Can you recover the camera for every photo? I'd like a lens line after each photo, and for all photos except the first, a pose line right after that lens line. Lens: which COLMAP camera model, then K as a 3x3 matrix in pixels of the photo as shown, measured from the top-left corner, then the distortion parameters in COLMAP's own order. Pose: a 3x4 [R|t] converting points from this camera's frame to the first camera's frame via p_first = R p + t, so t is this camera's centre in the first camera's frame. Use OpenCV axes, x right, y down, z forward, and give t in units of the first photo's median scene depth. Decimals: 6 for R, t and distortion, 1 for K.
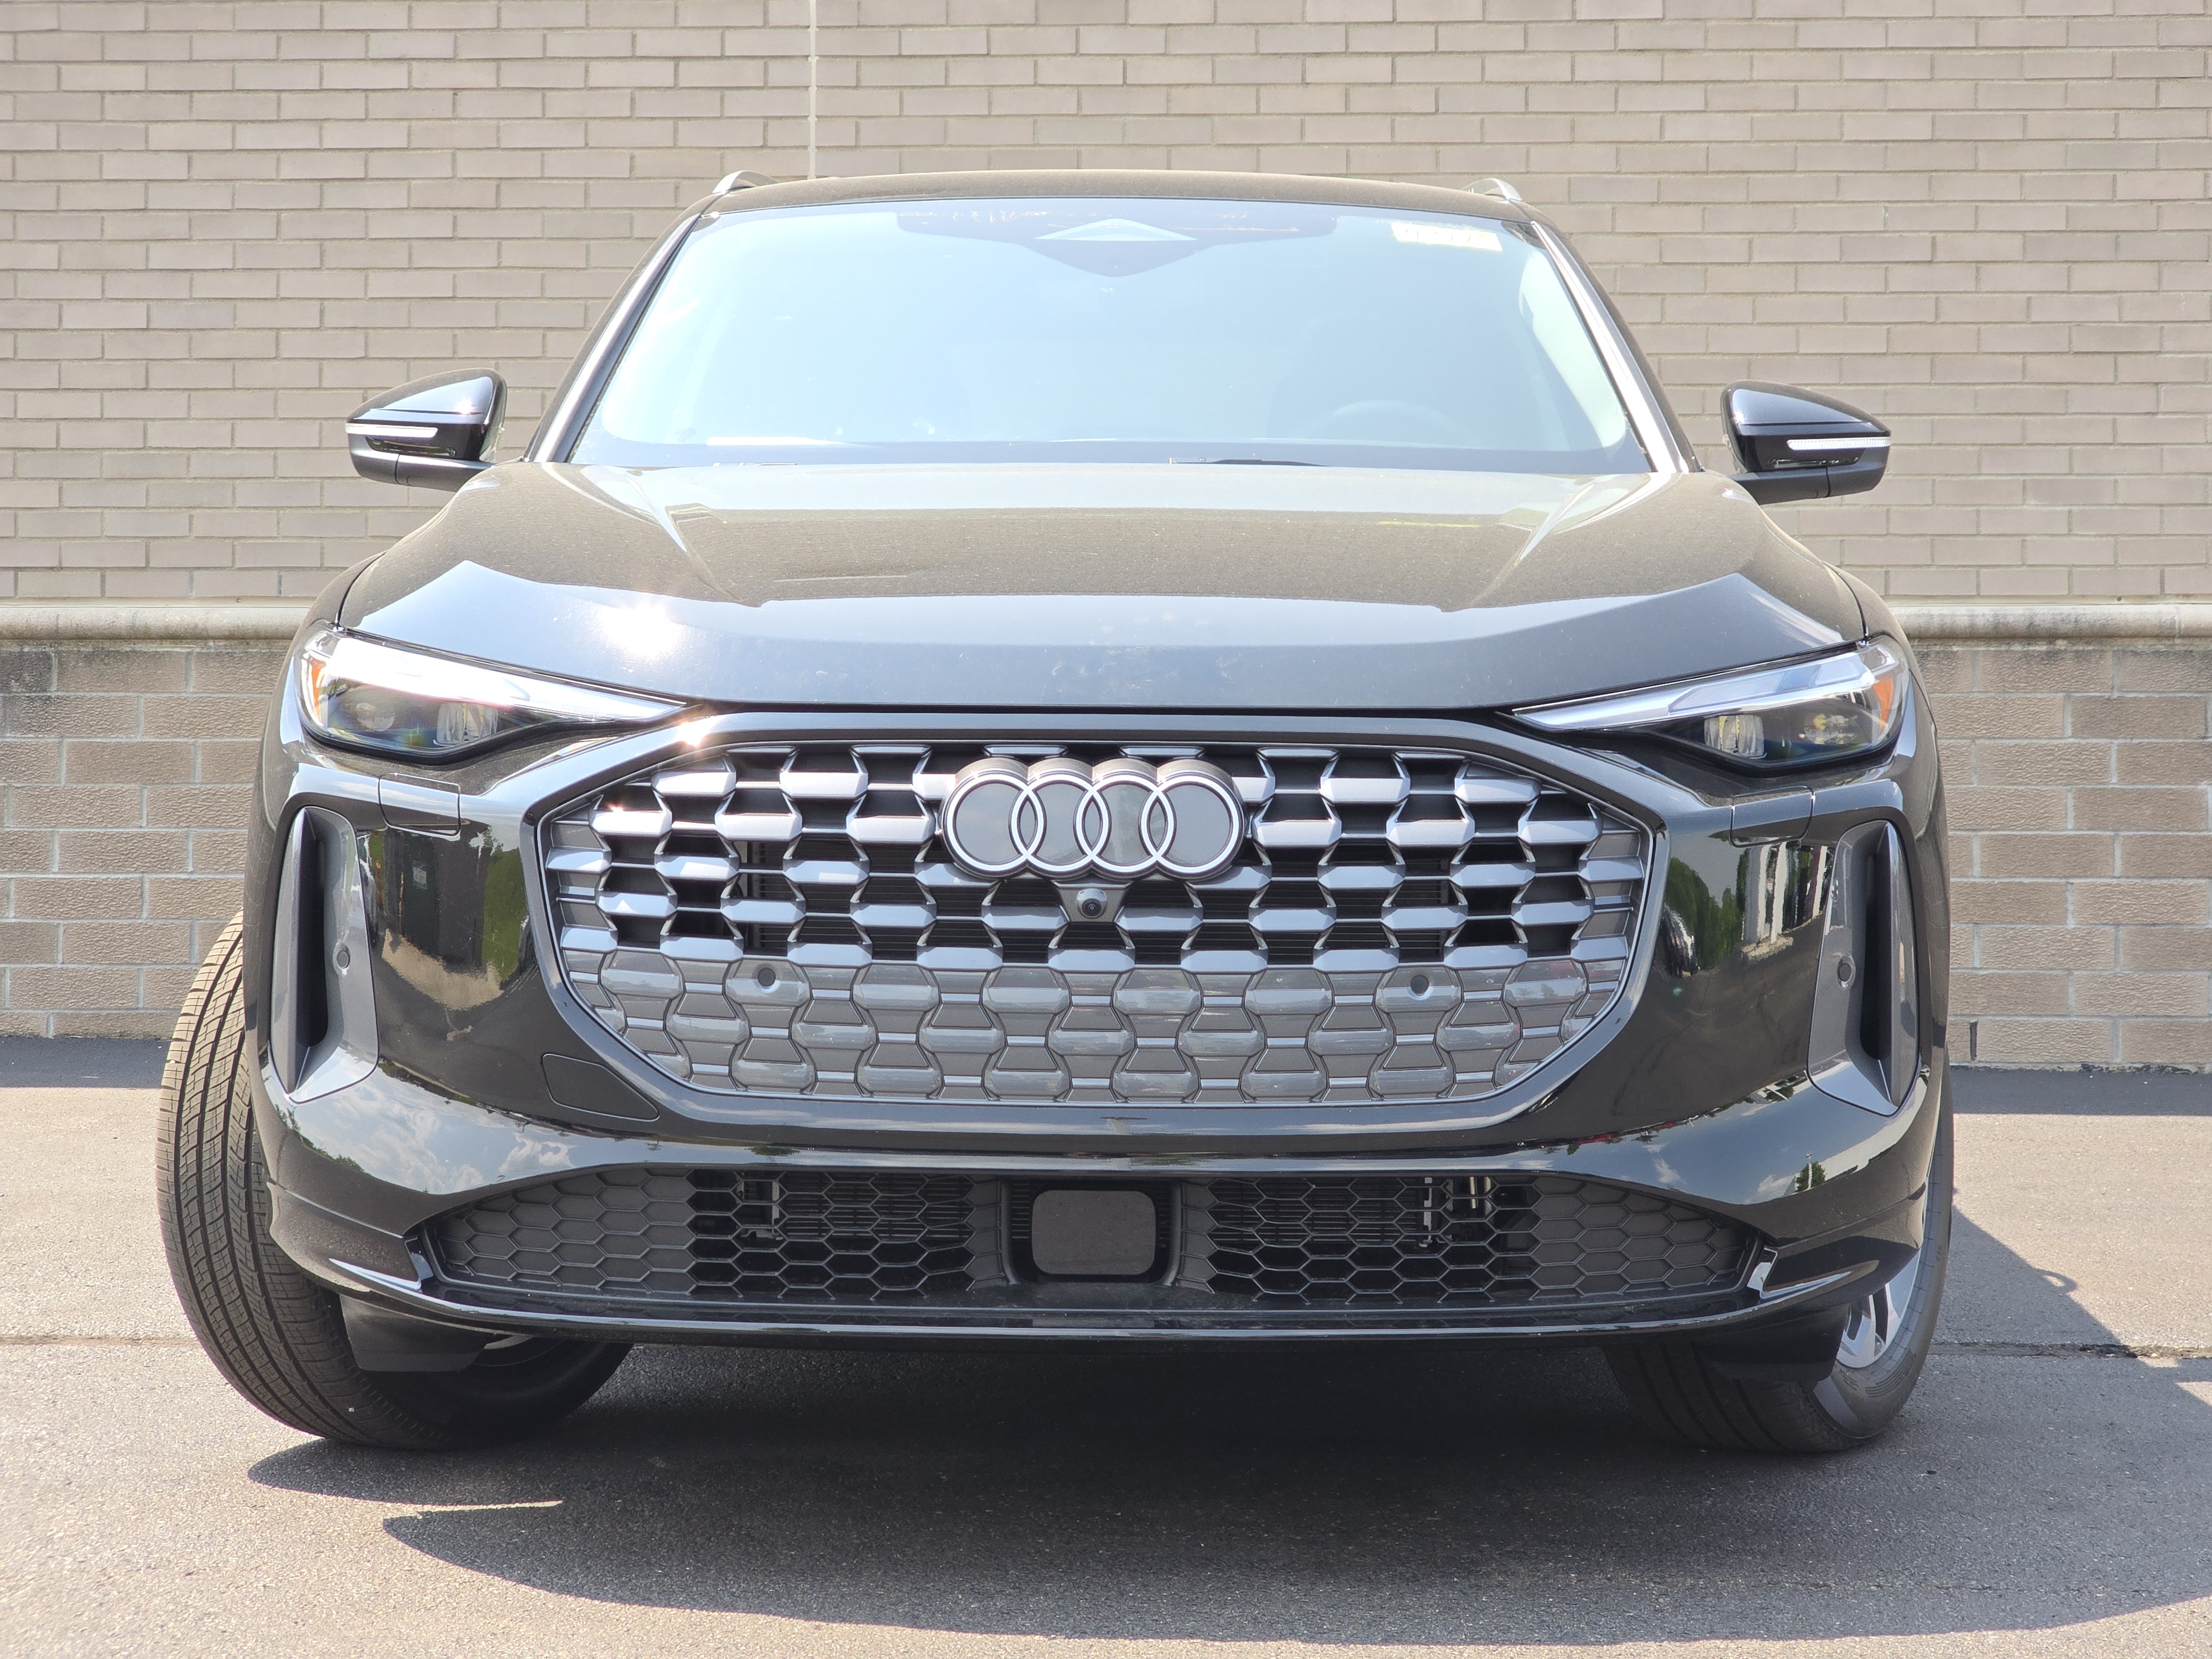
lens RADIAL K [[4205.6, 0, 1184.1], [0, 4205.6, 829.9], [0, 0, 1]] dist [-0.015691, 0.299797]
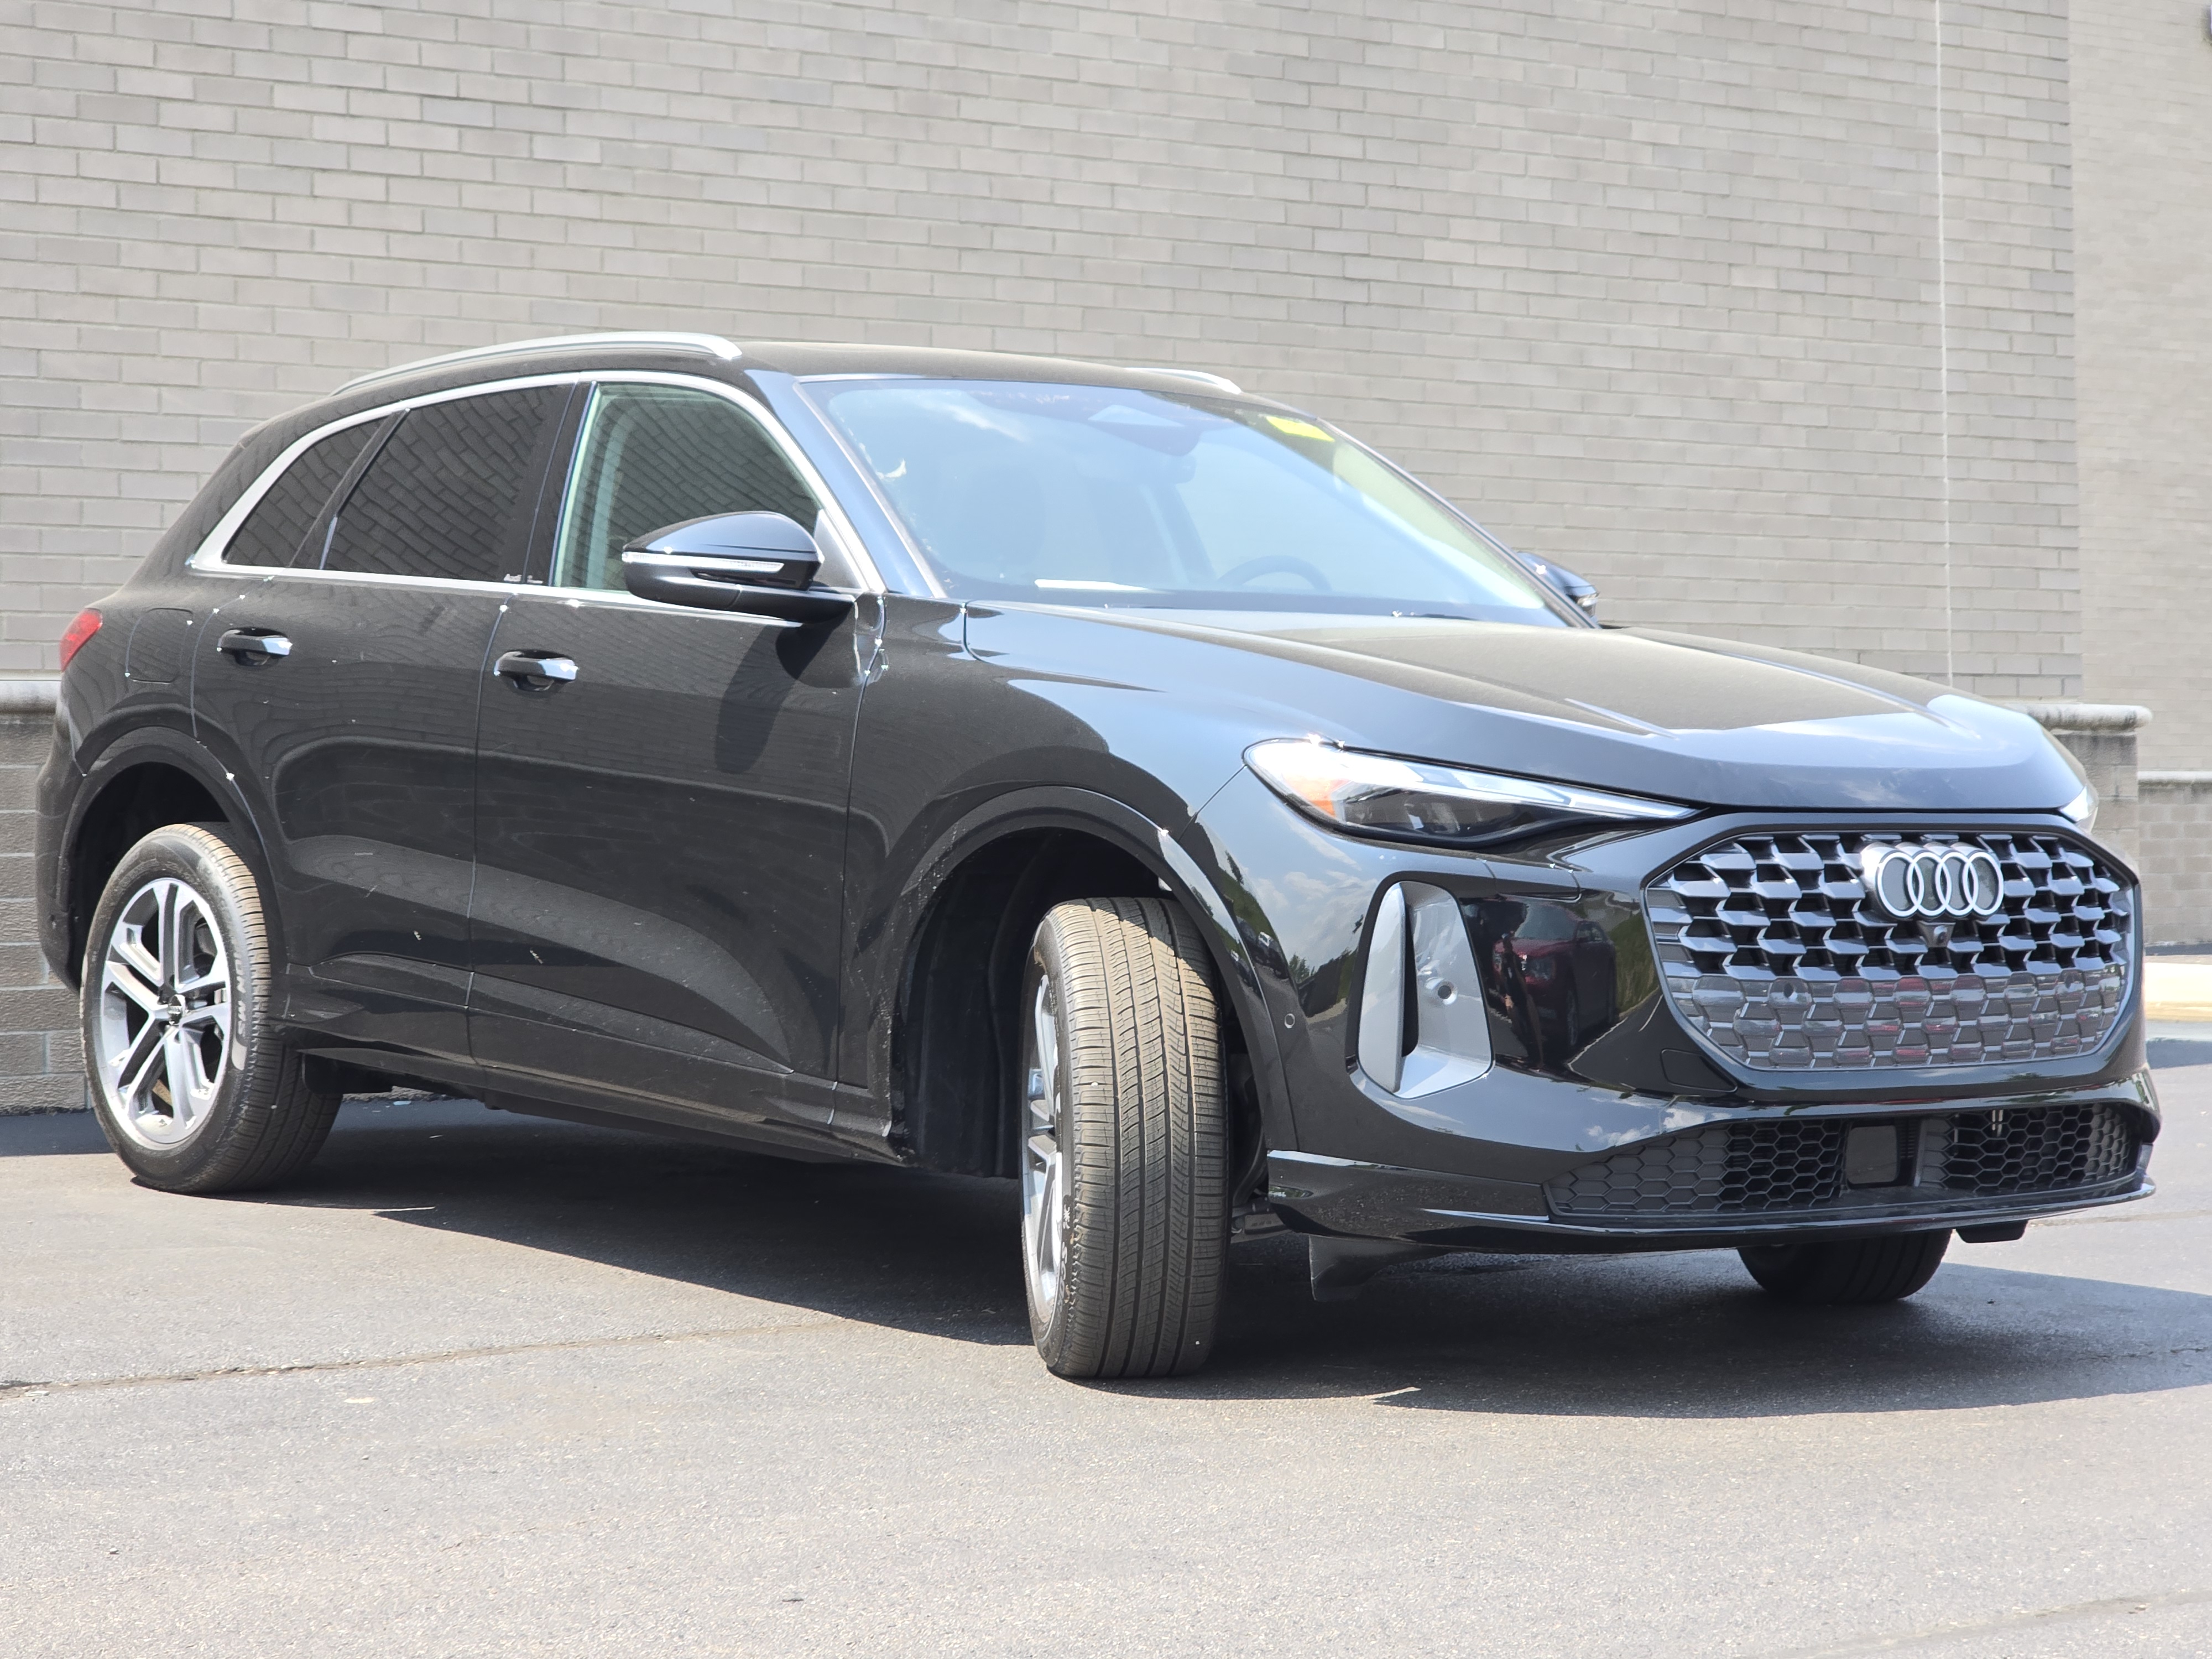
lens RADIAL K [[4662.1, 0, 1172.4], [0, 4662.1, 827.5], [0, 0, 1]] dist [0.004932, 0.296083]
pose [[0.768265, -0.010782, 0.640041, -1.302212], [0.016224, 0.999865, -0.002631, -0.021596], [-0.639926, 0.012406, 0.768336, -0.126935]]
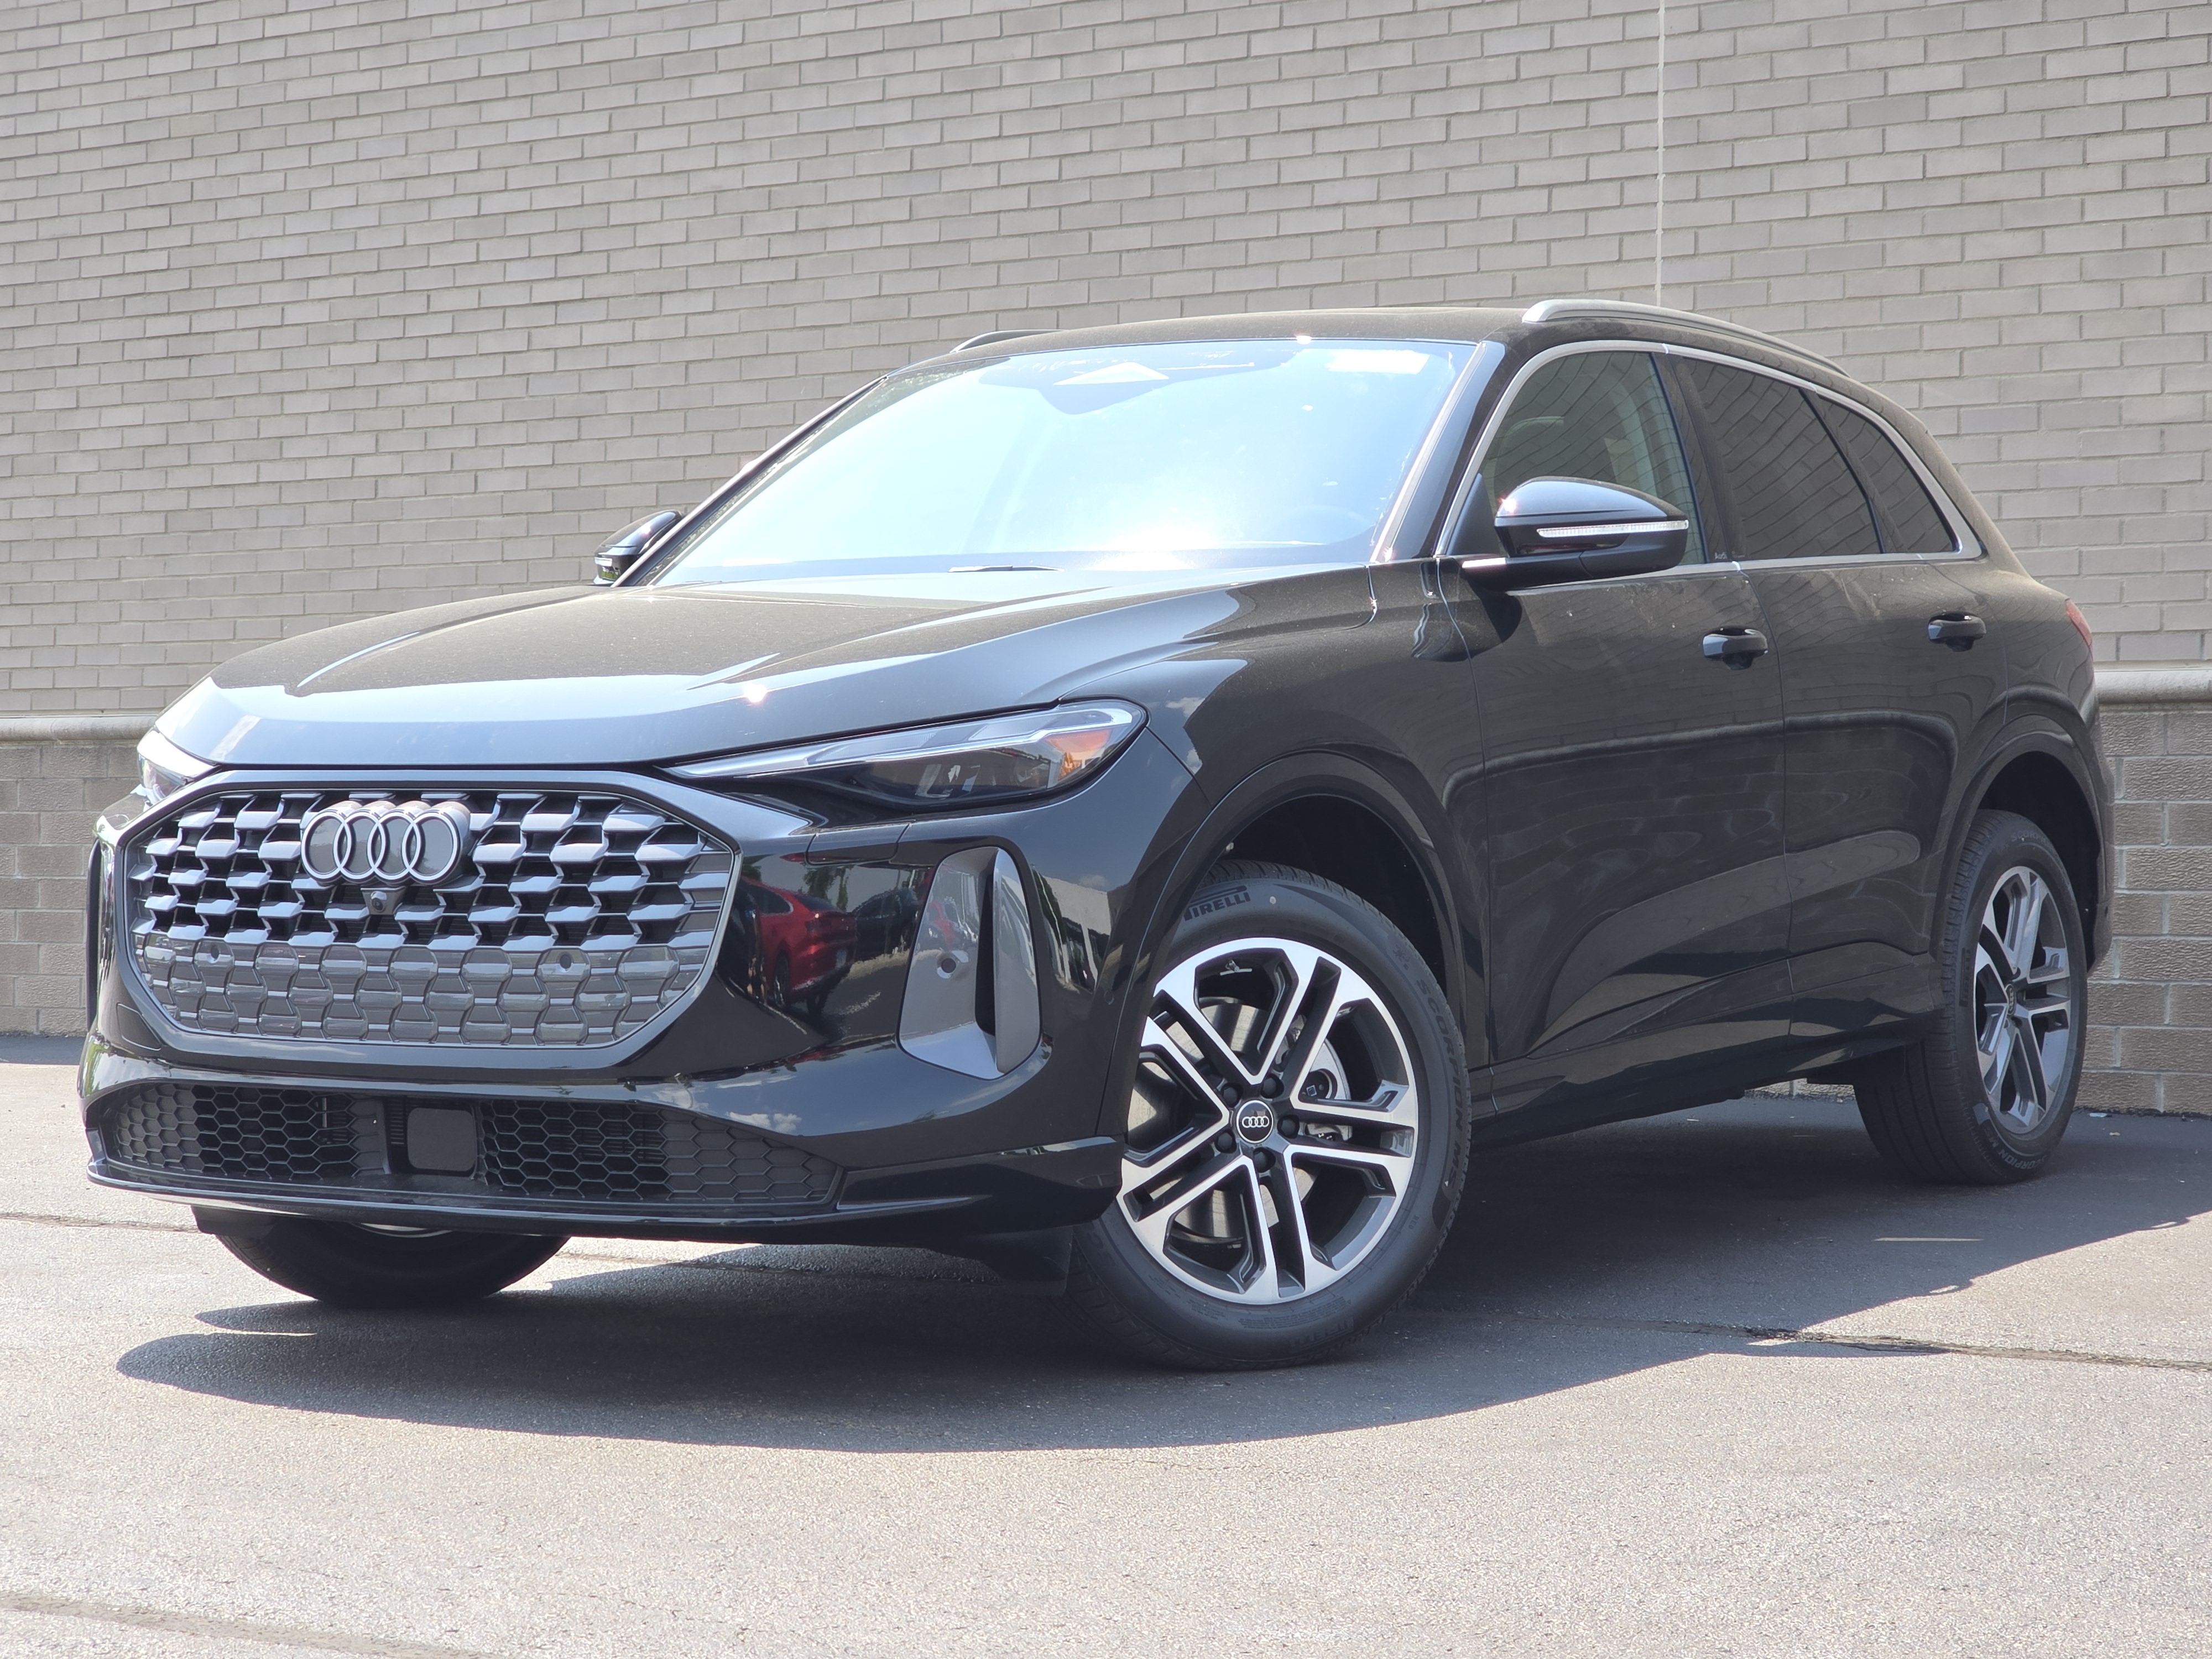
lens RADIAL K [[4662.1, 0, 1172.4], [0, 4662.1, 827.5], [0, 0, 1]] dist [0.004932, 0.296083]
pose [[0.846494, -0.002656, -0.532392, 1.025317], [-0.008881, 0.999778, -0.019108, 0.019633], [0.532325, 0.020903, 0.846282, -0.188033]]
